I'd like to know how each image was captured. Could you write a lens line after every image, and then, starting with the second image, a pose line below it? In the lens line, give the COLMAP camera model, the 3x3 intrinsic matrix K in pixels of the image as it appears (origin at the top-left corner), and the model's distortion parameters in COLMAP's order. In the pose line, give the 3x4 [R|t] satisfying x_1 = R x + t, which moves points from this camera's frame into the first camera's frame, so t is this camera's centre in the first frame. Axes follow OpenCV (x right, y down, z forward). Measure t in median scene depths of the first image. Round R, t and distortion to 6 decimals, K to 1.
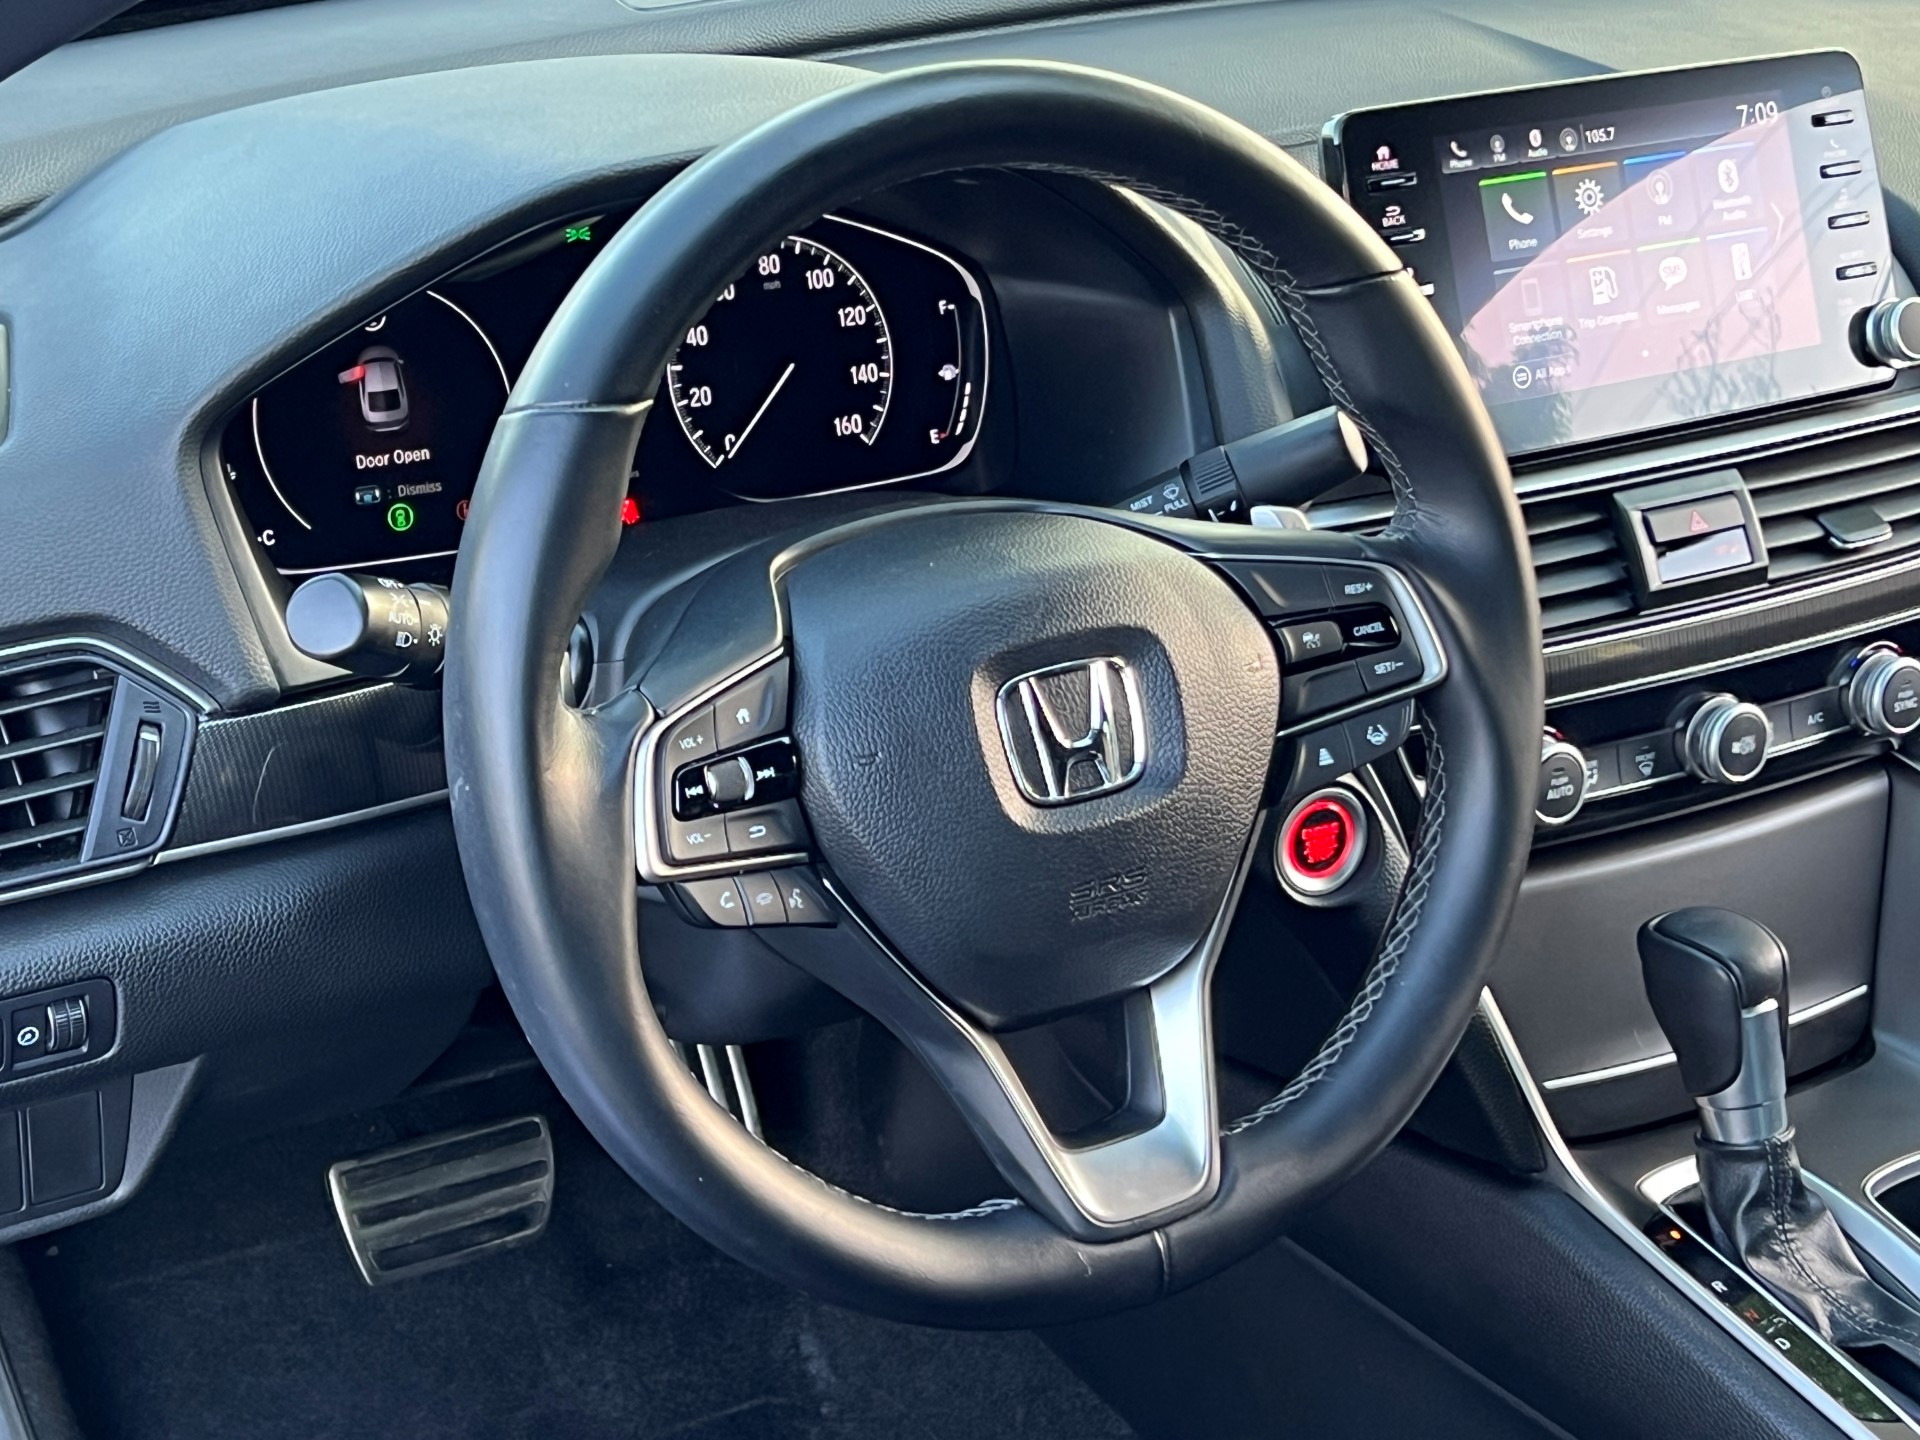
lens RADIAL K [[3429.4, 0, 964.9], [0, 3429.4, 728.7], [0, 0, 1]] dist [0.236708, -0.977026]
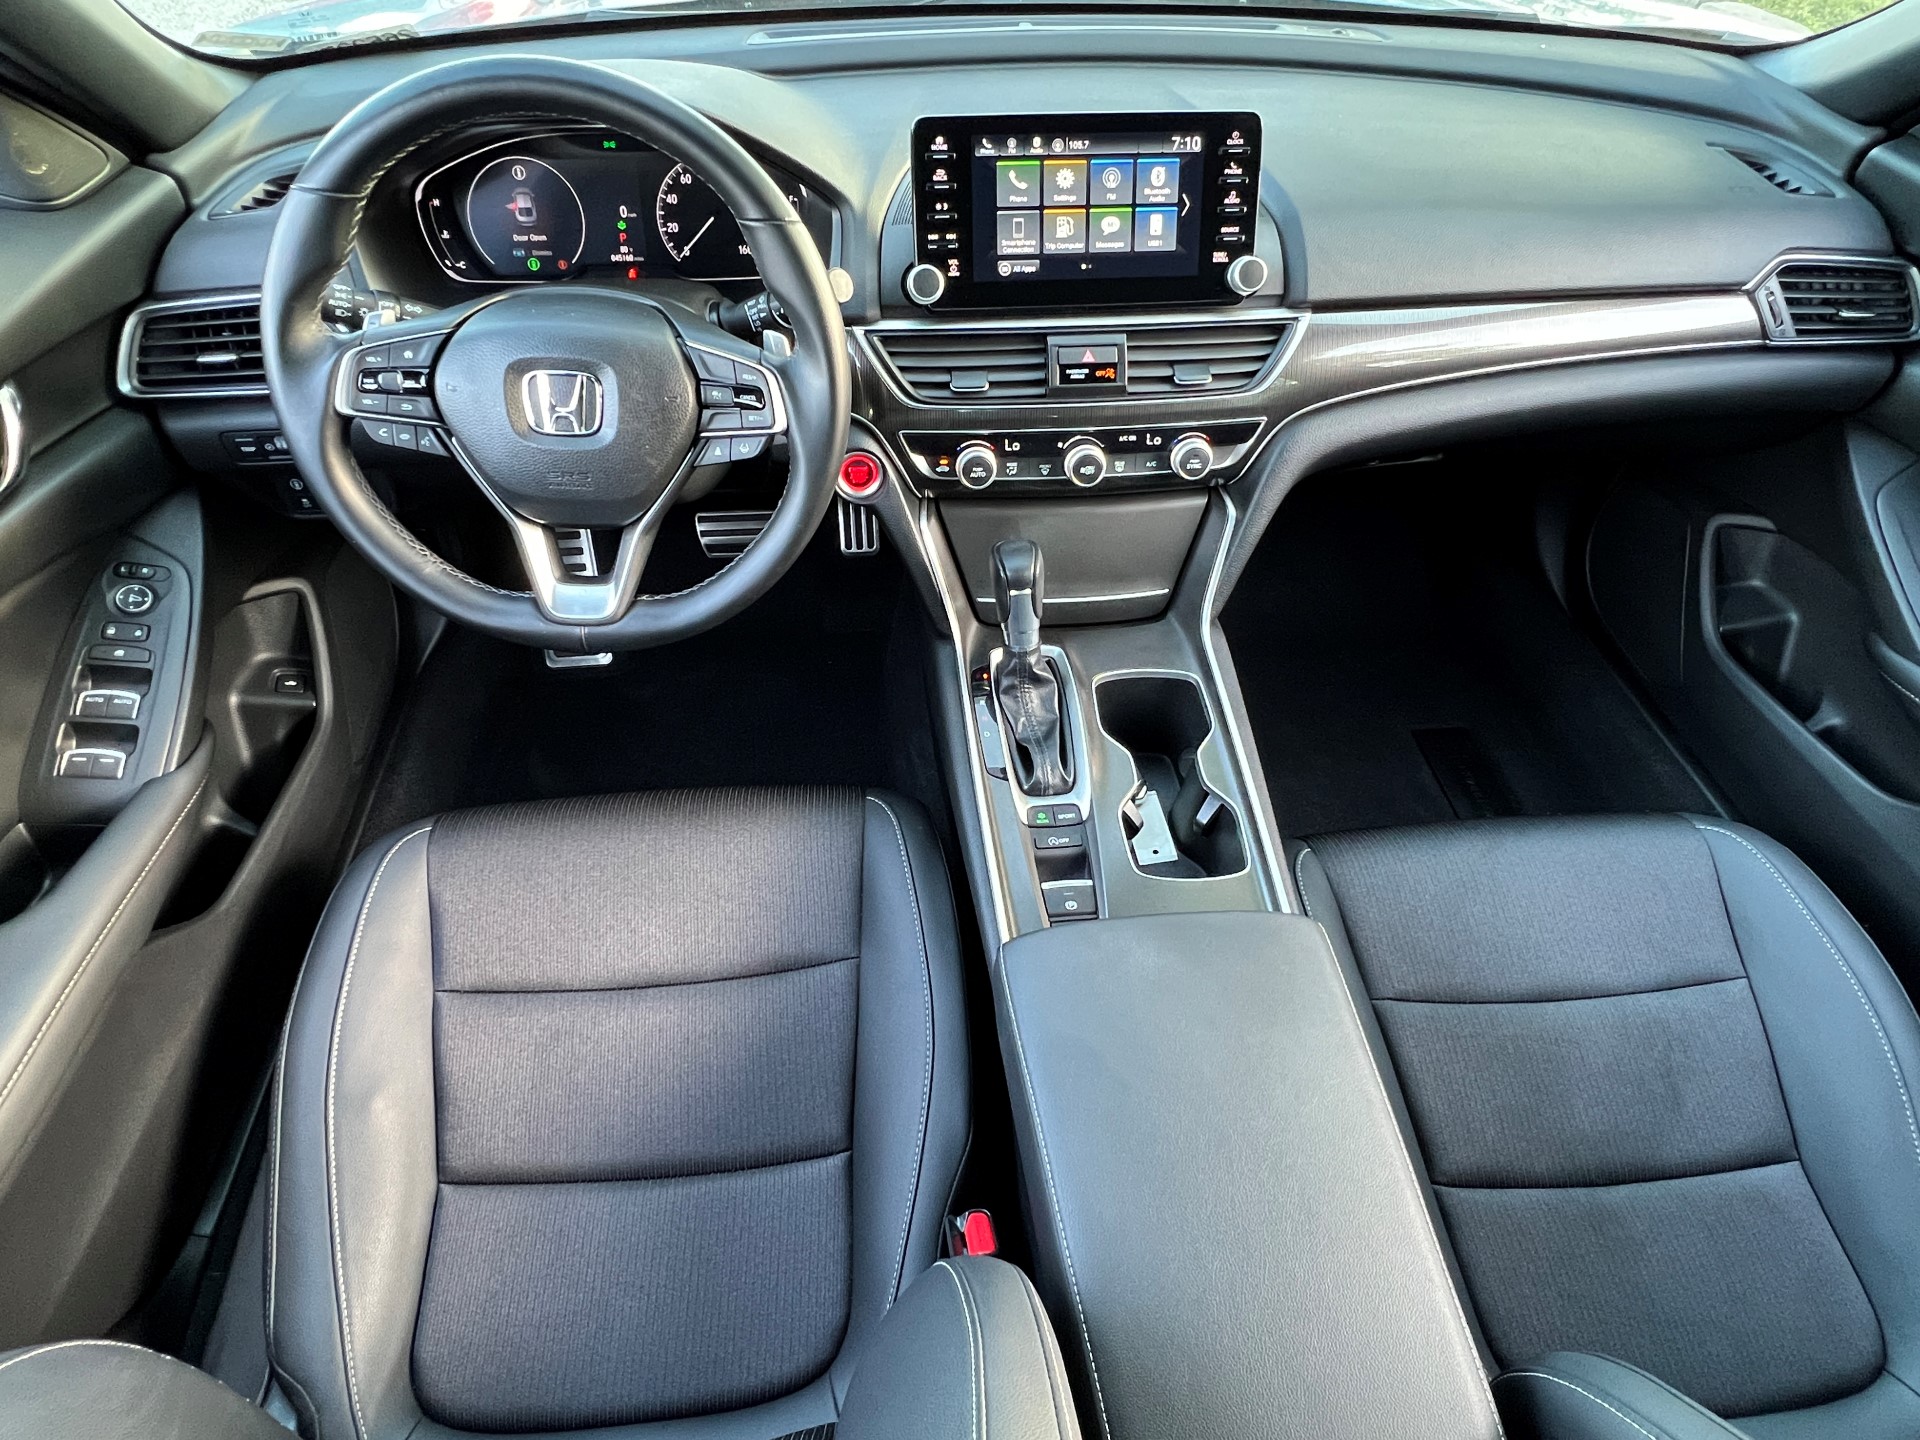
lens RADIAL K [[1038.5, 0, 940.4], [0, 1038.5, 726.5], [0, 0, 1]] dist [-0.005567, -0.000324]
pose [[0.886520, 0.298978, -0.353121, 0.424006], [-0.159772, 0.914056, 0.372794, -0.075936], [0.434230, -0.274070, 0.858097, 0.368990]]
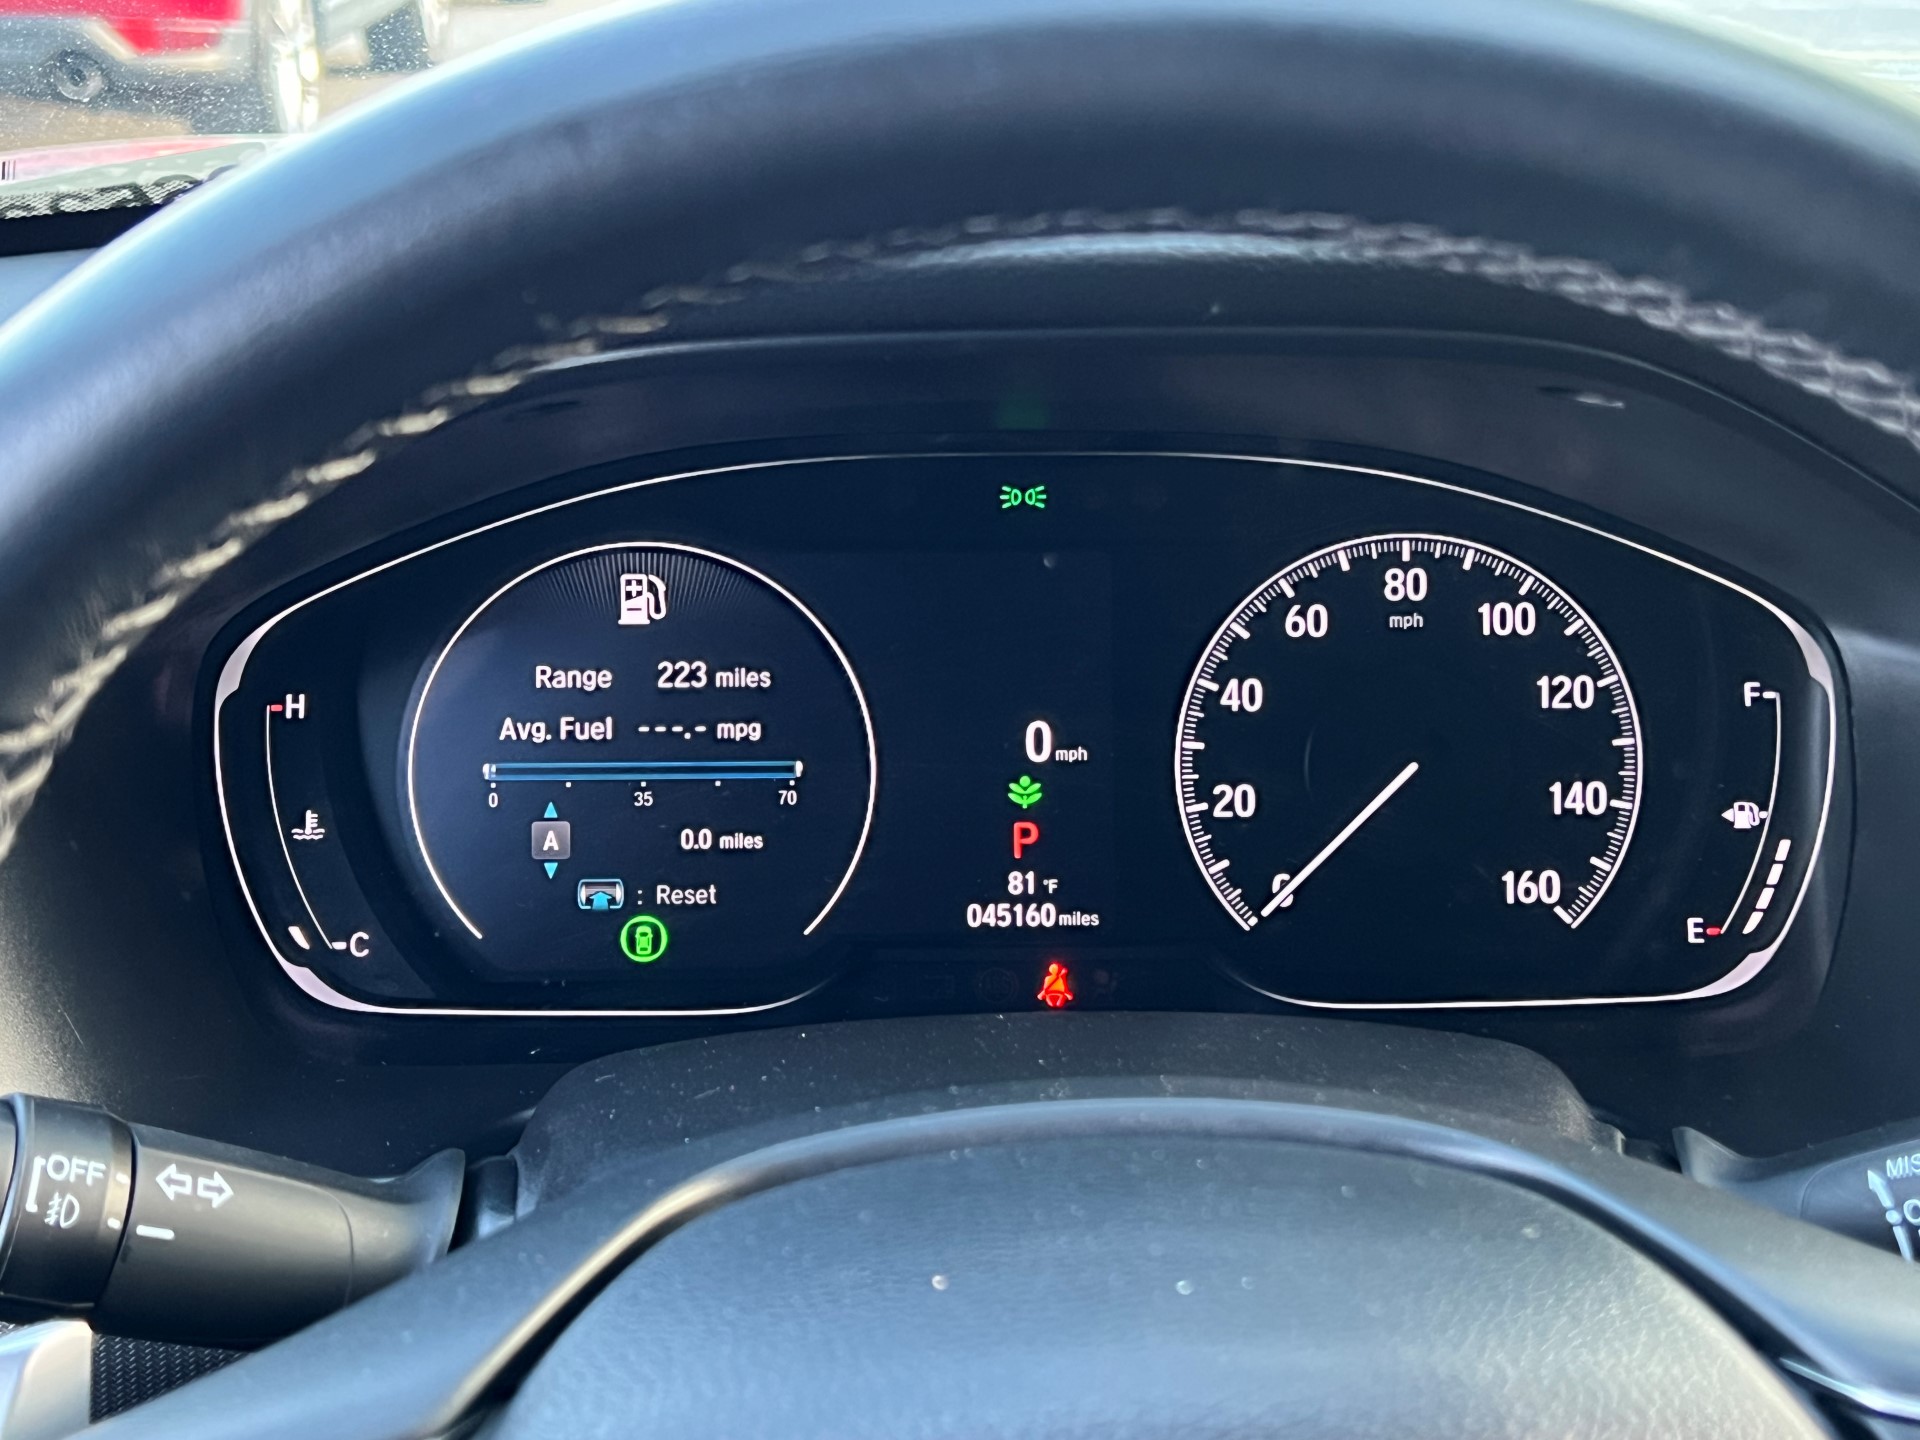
lens RADIAL K [[2652.9, 0, 950.5], [0, 2652.9, 727.4], [0, 0, 1]] dist [0.230509, -0.805180]
pose [[0.853976, 0.105672, -0.509469, 0.101096], [-0.163990, 0.983918, -0.070802, -0.067900], [0.493794, 0.144011, 0.857571, 0.585214]]
